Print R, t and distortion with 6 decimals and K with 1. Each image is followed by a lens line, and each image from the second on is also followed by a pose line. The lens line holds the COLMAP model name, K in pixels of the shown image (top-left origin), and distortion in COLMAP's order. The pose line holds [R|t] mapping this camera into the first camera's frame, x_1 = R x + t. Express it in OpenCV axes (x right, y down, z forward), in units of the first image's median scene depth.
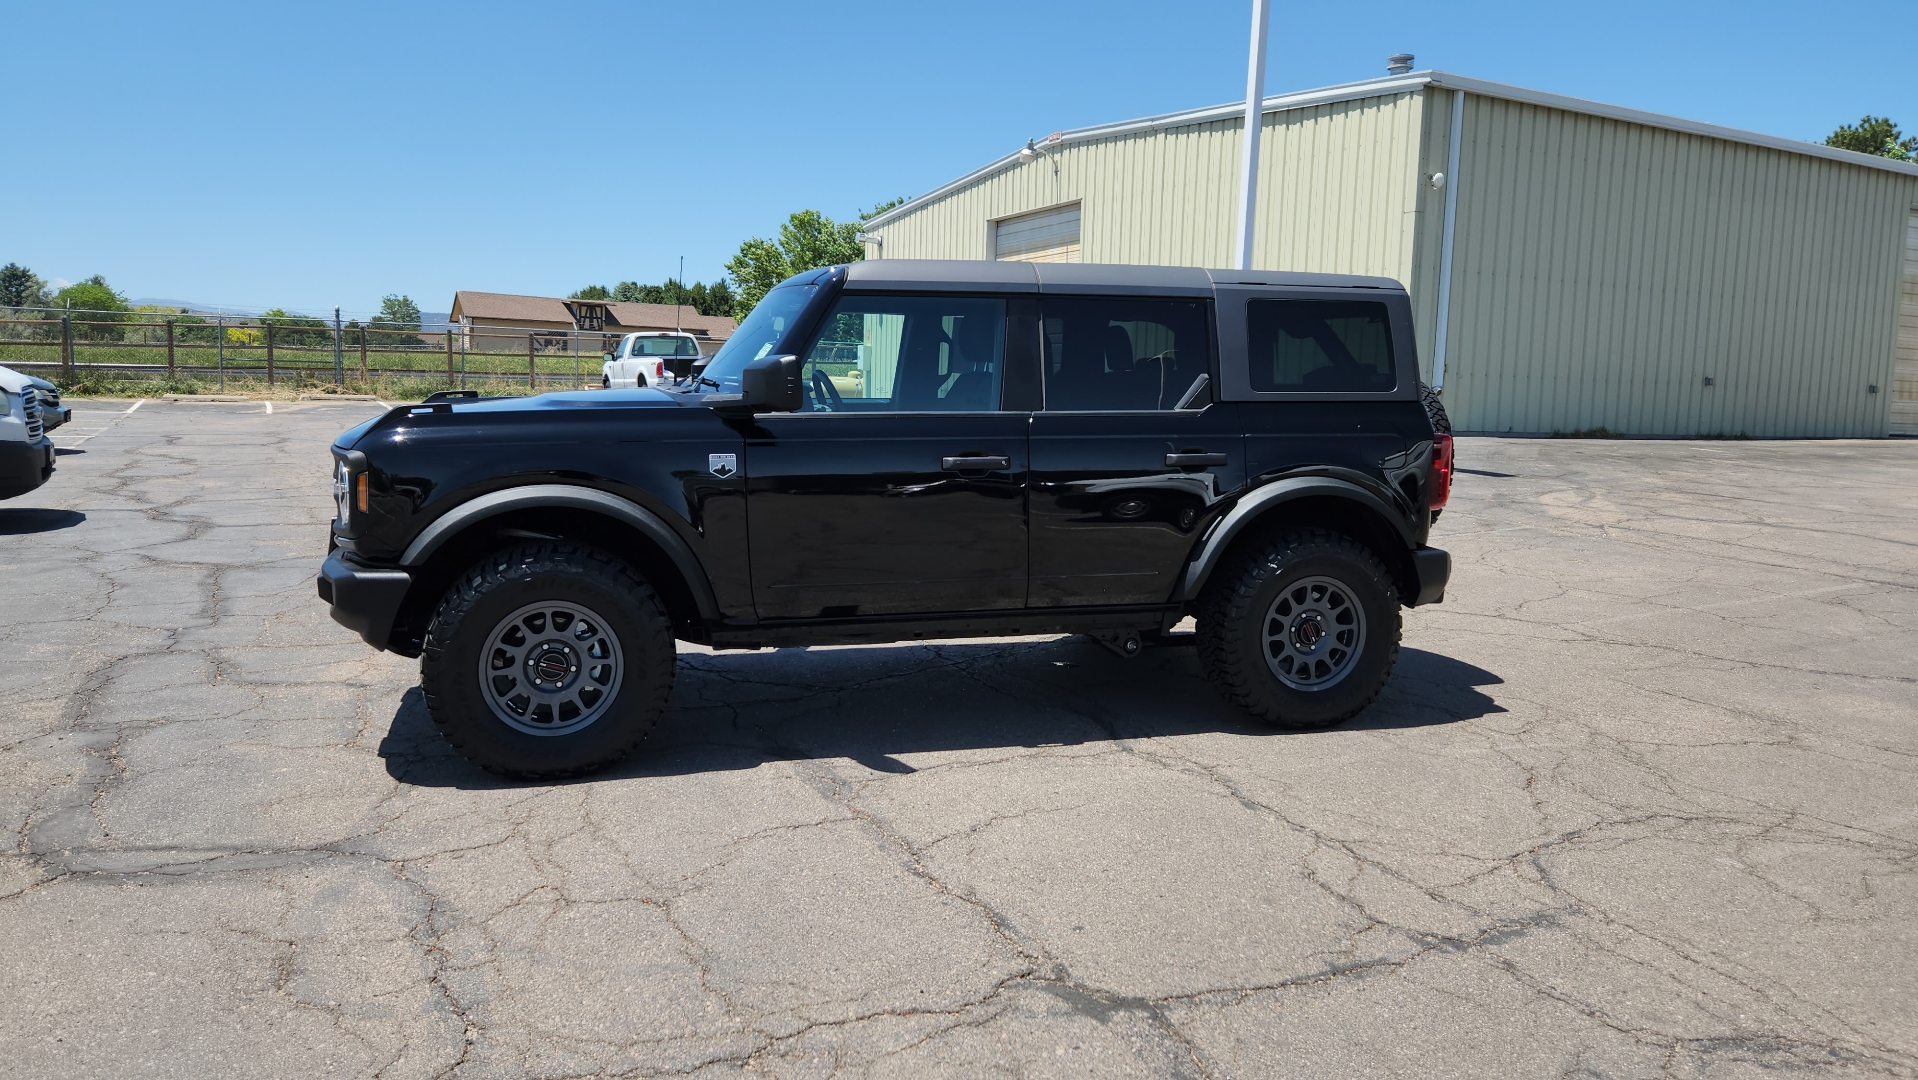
lens RADIAL K [[1282.5, 0, 925.1], [0, 1282.5, 515.9], [0, 0, 1]] dist [0.071217, -0.055593]
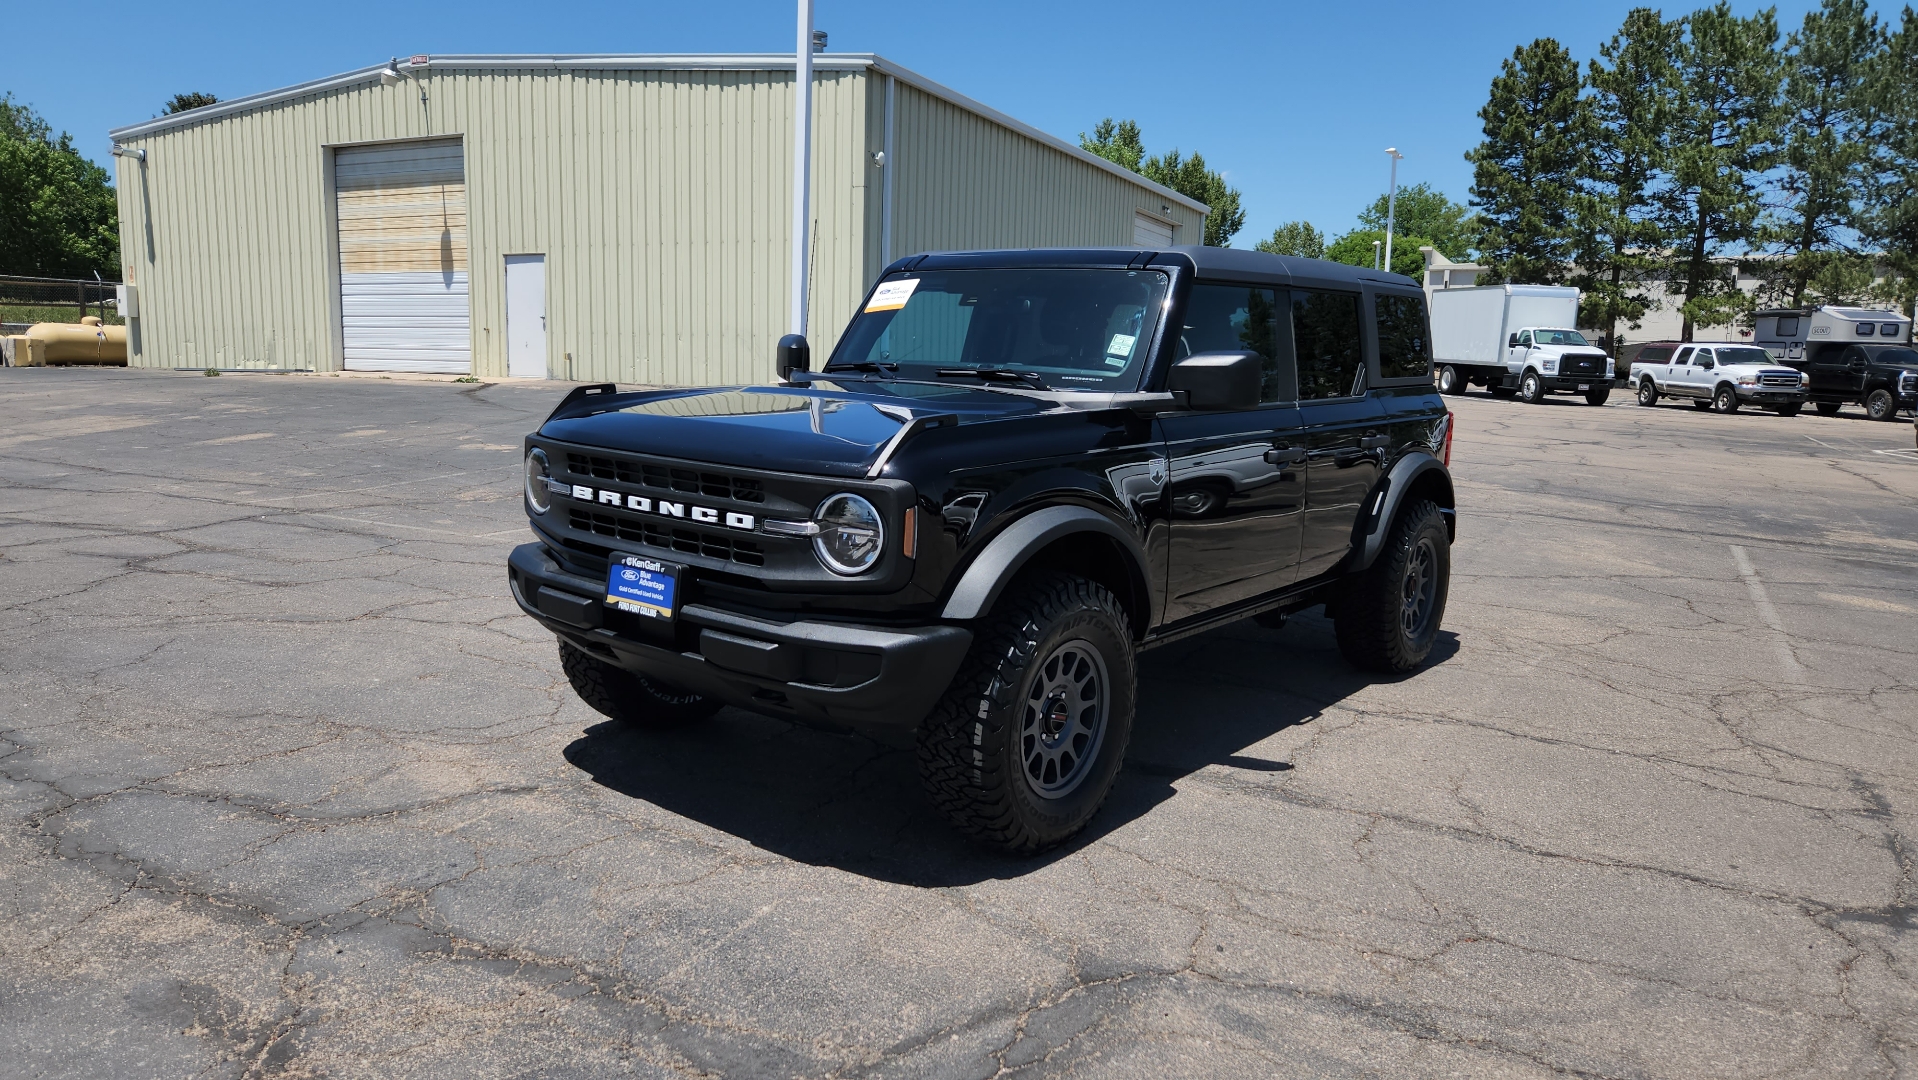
lens RADIAL K [[1282.5, 0, 931.2], [0, 1282.5, 528.5], [0, 0, 1]] dist [0.071217, -0.055593]
pose [[0.821999, -0.076309, 0.564353, -0.756616], [0.049886, 0.996821, 0.062124, -0.059259], [-0.567299, -0.022913, 0.823193, 0.316743]]
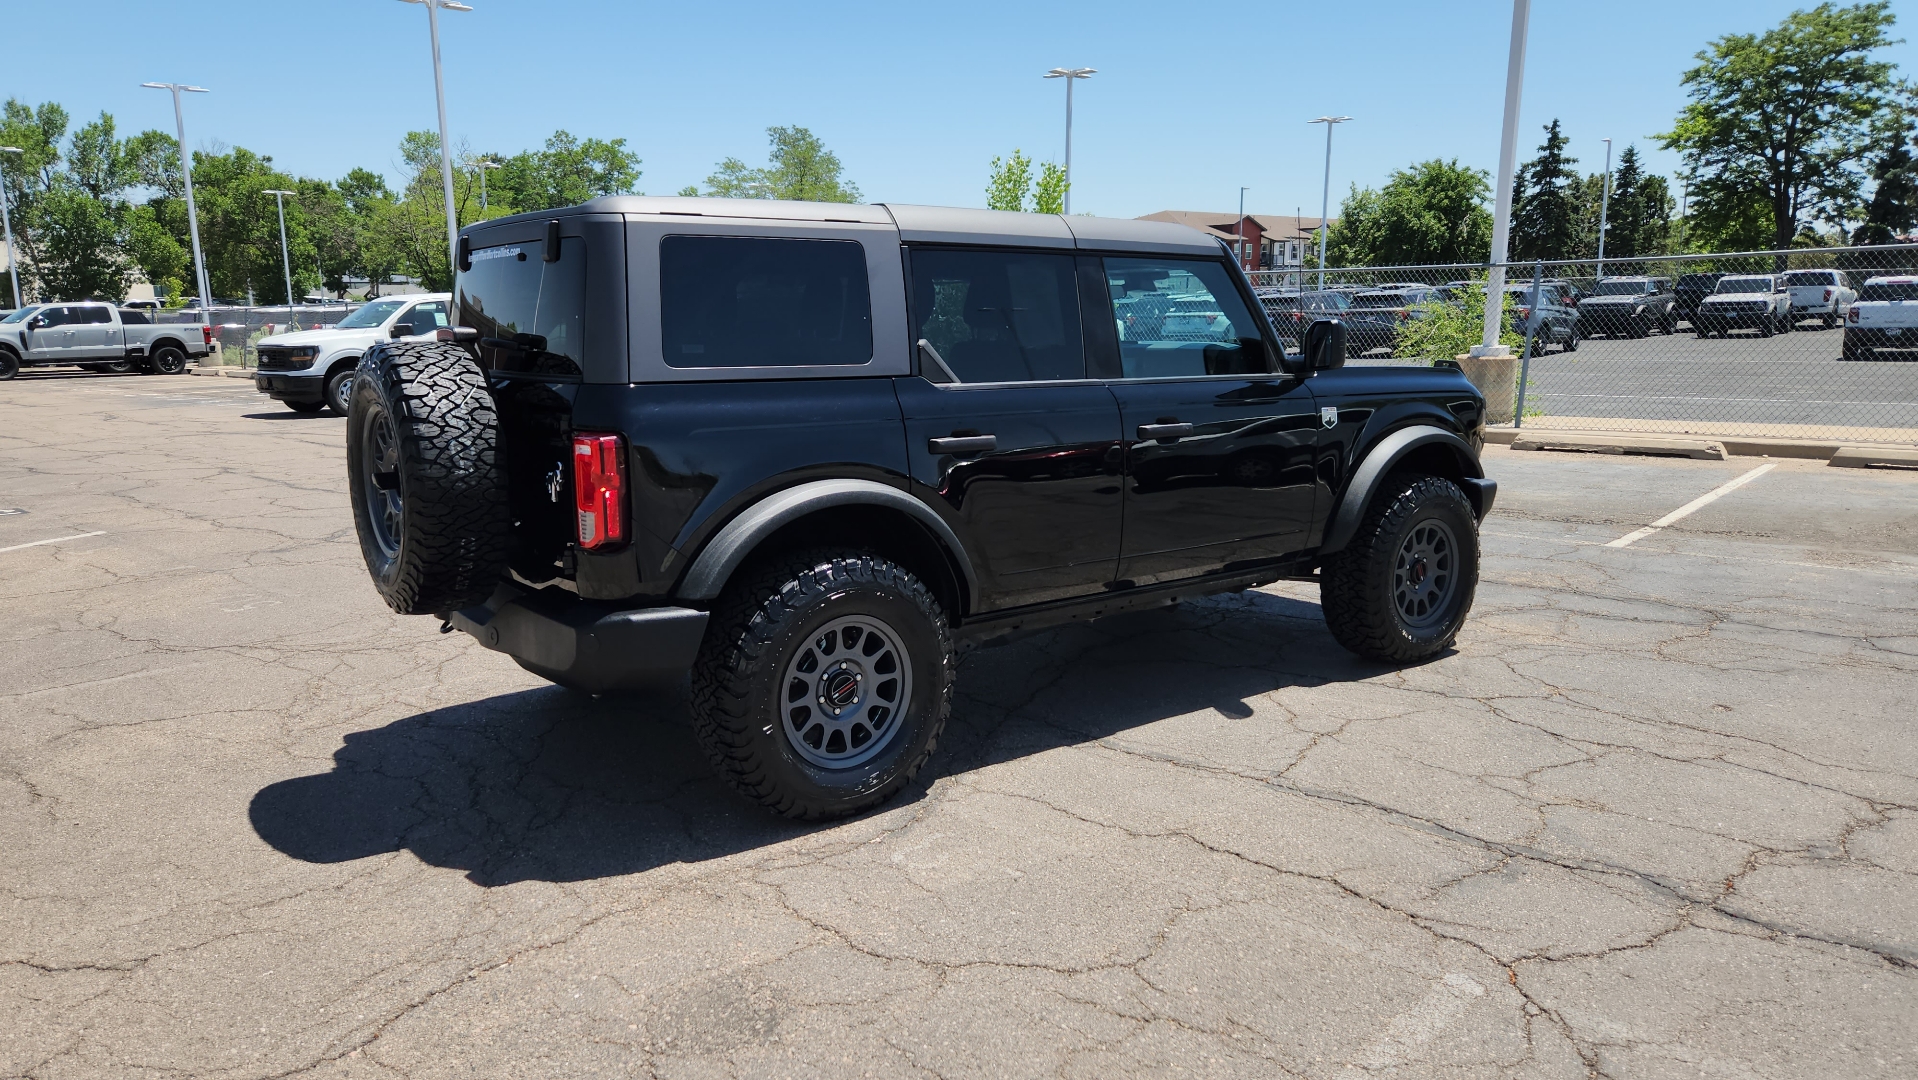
lens RADIAL K [[1282.5, 0, 915.9], [0, 1282.5, 532.1], [0, 0, 1]] dist [0.071217, -0.055593]
pose [[-0.940545, 0.045955, -0.336546, 0.438776], [-0.047341, 0.963400, 0.263854, -0.255622], [0.336354, 0.264099, -0.903946, 2.159230]]
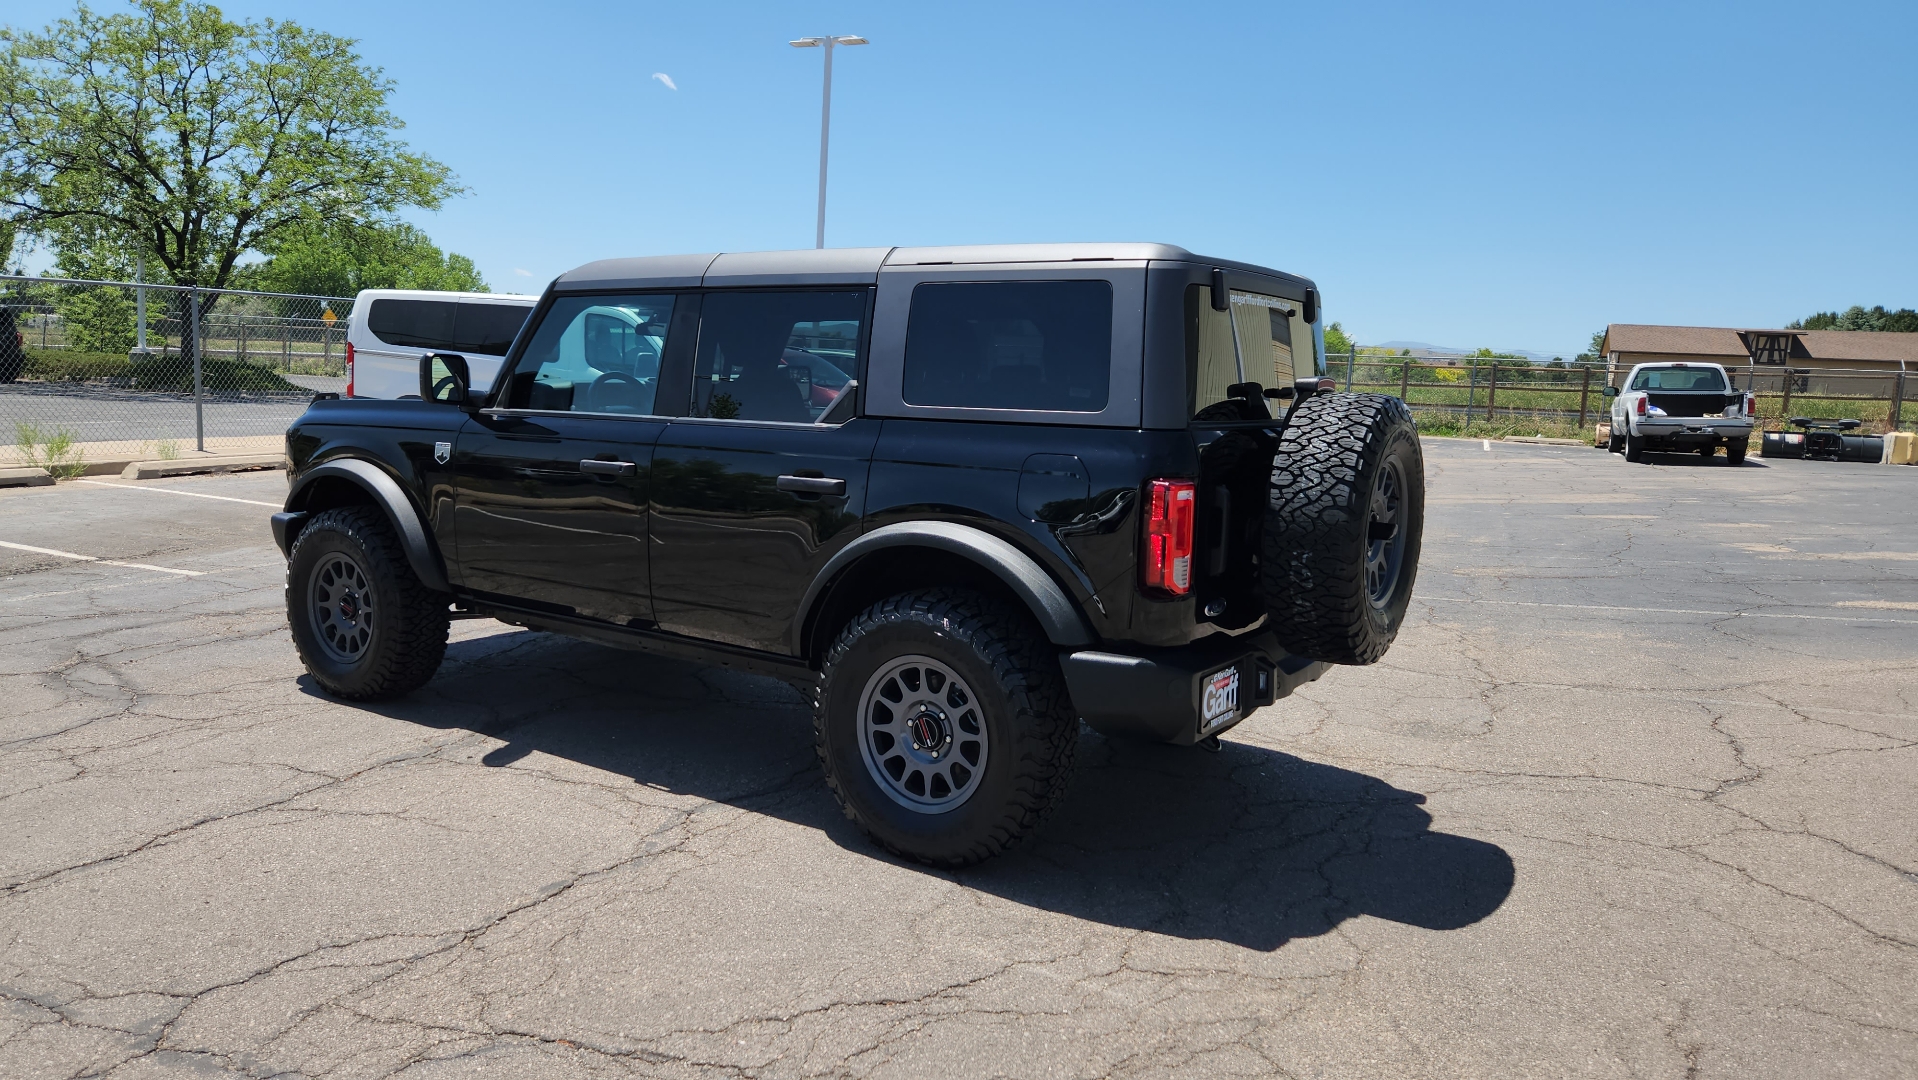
lens RADIAL K [[1282.5, 0, 924.1], [0, 1282.5, 522.8], [0, 0, 1]] dist [0.071217, -0.055593]
pose [[0.640453, 0.091927, -0.762476, 0.910895], [-0.110411, 0.993518, 0.027041, -0.051796], [0.760019, 0.066867, 0.646451, 0.559295]]
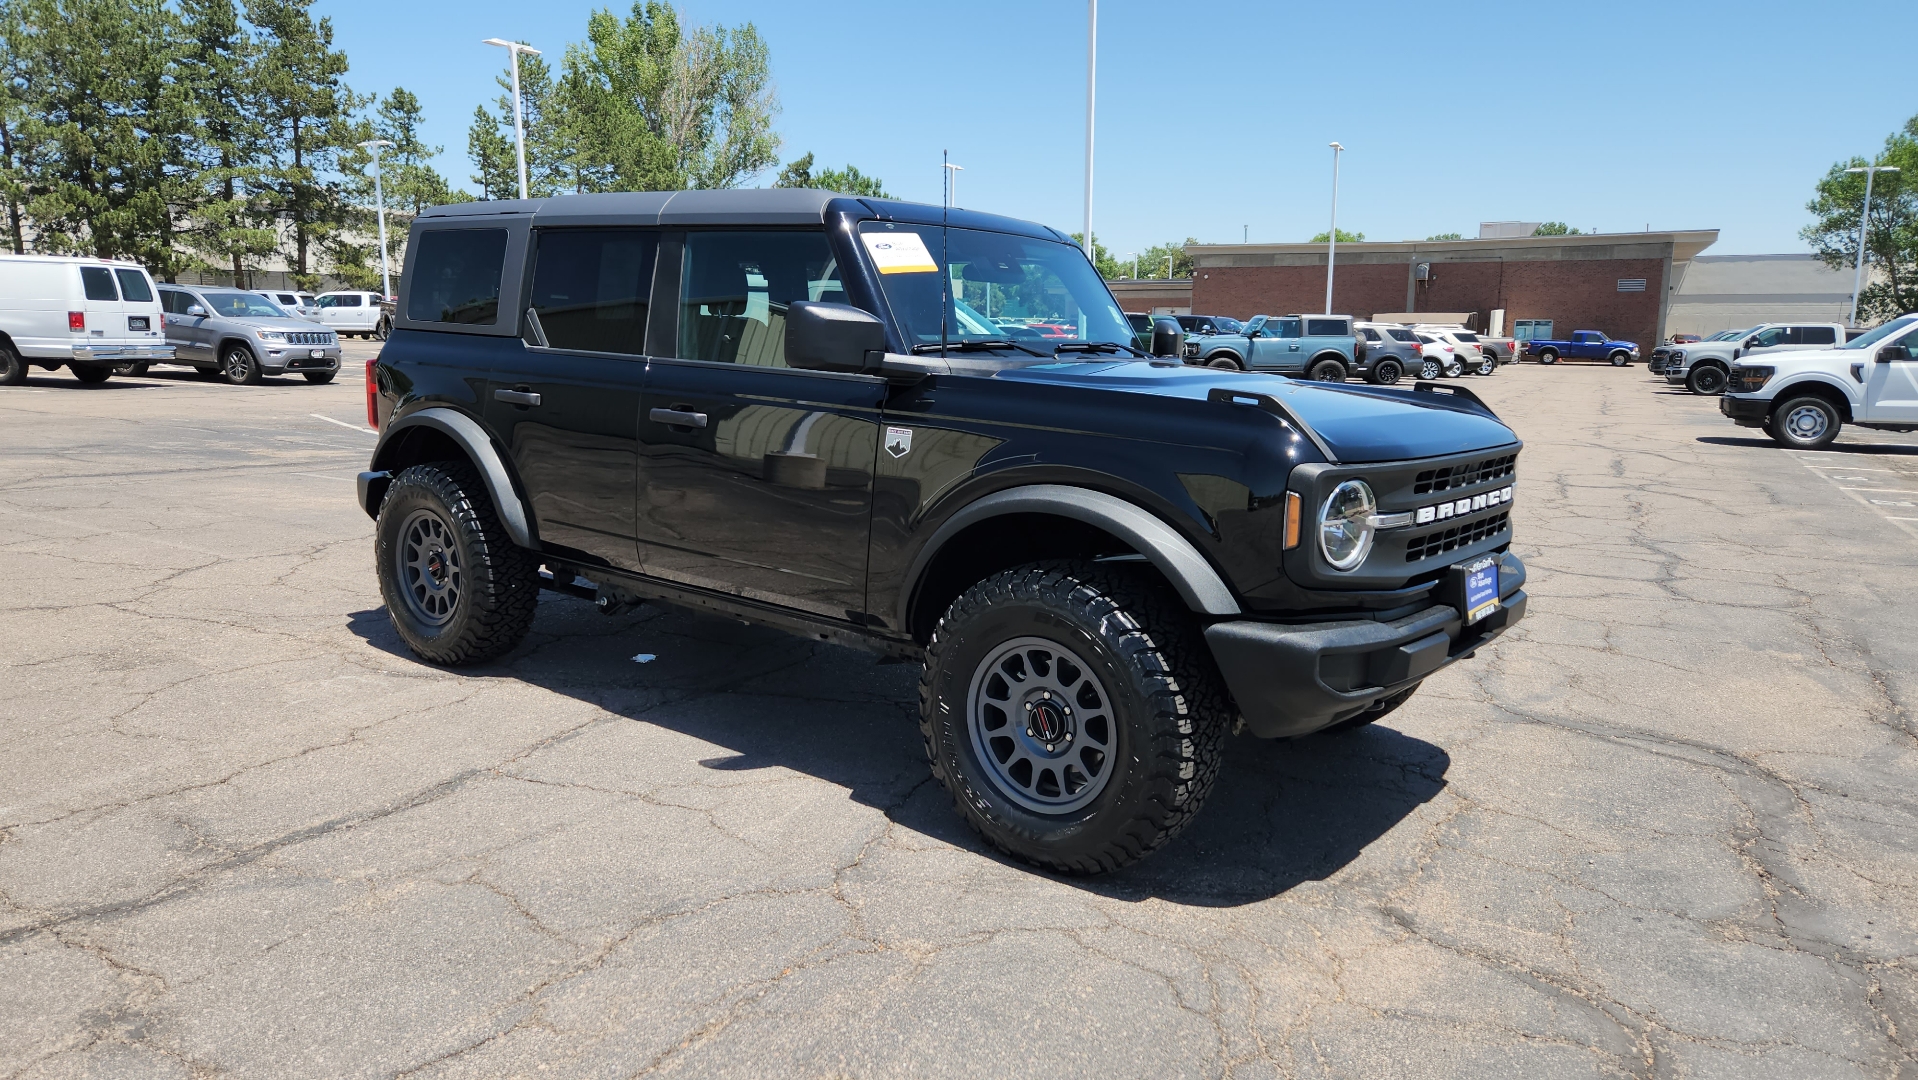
lens RADIAL K [[1282.5, 0, 922.5], [0, 1282.5, 532.6], [0, 0, 1]] dist [0.071217, -0.055593]
pose [[-0.573528, -0.166991, 0.801985, -0.873489], [0.054138, 0.969135, 0.240512, -0.211180], [-0.817395, 0.181358, -0.546786, 1.697080]]
